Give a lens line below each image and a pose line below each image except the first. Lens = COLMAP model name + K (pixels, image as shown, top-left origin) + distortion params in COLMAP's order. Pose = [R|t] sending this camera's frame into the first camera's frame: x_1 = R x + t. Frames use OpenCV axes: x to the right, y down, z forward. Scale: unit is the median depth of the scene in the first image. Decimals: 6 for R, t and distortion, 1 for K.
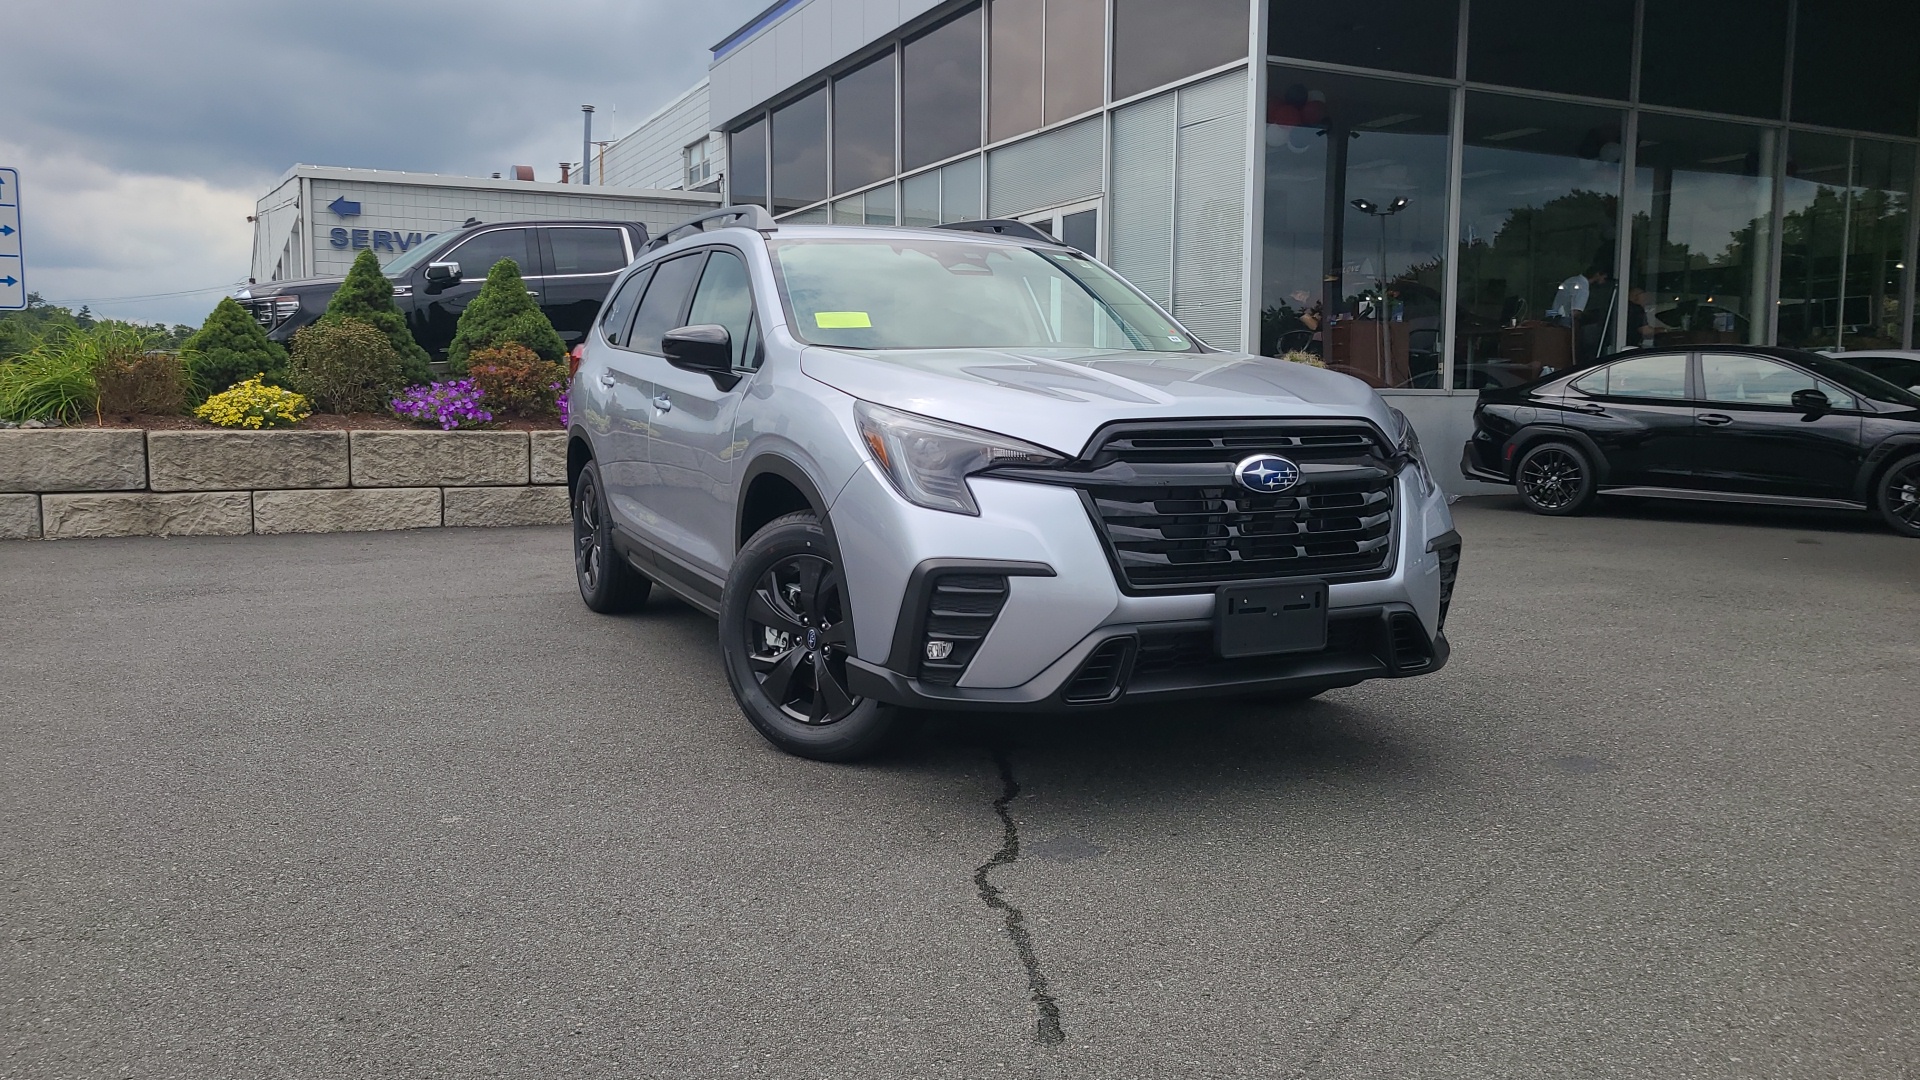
lens RADIAL K [[1456.5, 0, 948.0], [0, 1456.5, 539.5], [0, 0, 1]] dist [0.055746, -0.039391]
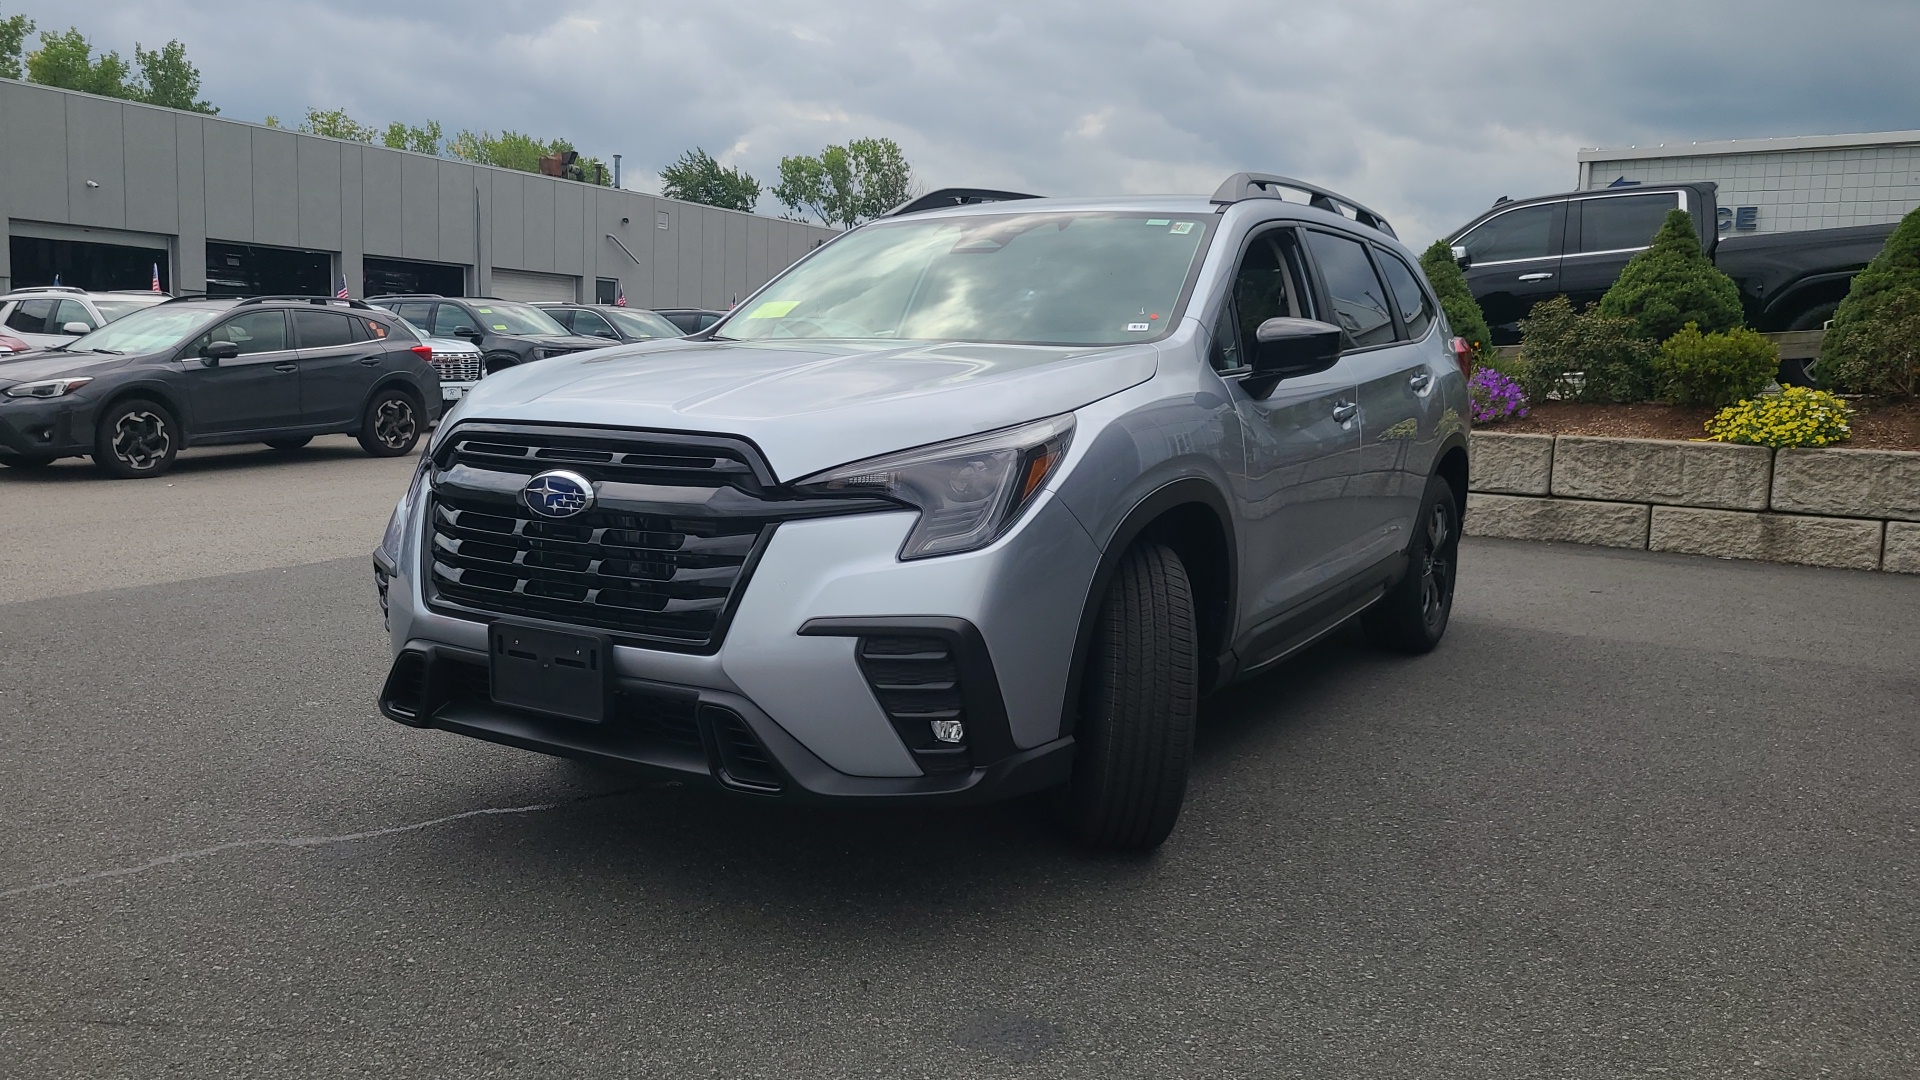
lens RADIAL K [[1492.8, 0, 905.1], [0, 1492.8, 534.4], [0, 0, 1]] dist [0.042753, -0.011021]
pose [[0.513319, 0.109266, -0.851214, 0.889877], [-0.111002, 0.991983, 0.060397, -0.081499], [0.850989, 0.063484, 0.521332, 0.629165]]
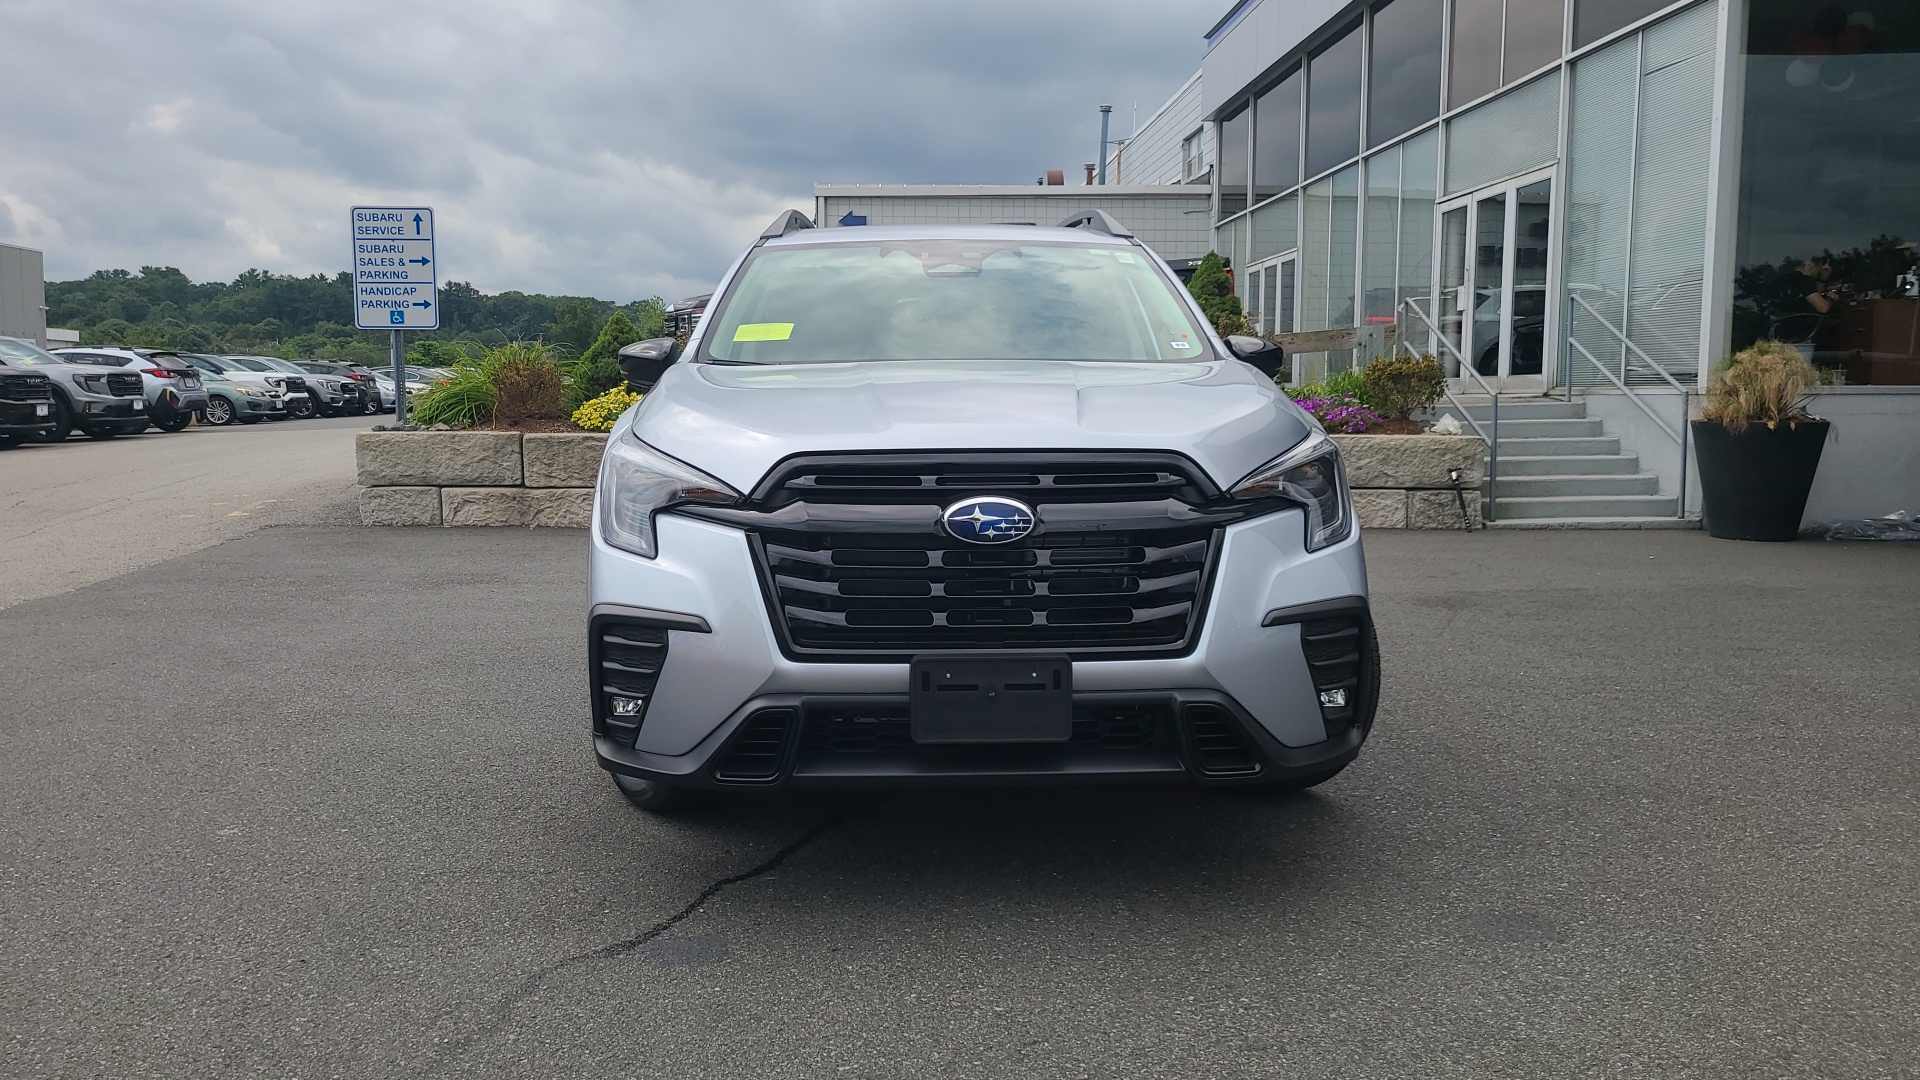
lens RADIAL K [[1460.4, 0, 948.9], [0, 1460.4, 541.4], [0, 0, 1]] dist [0.048156, -0.028572]
pose [[0.916877, 0.037775, -0.397377, 0.448360], [-0.035556, 0.999284, 0.012955, -0.036995], [0.397582, 0.002251, 0.917564, 0.214112]]
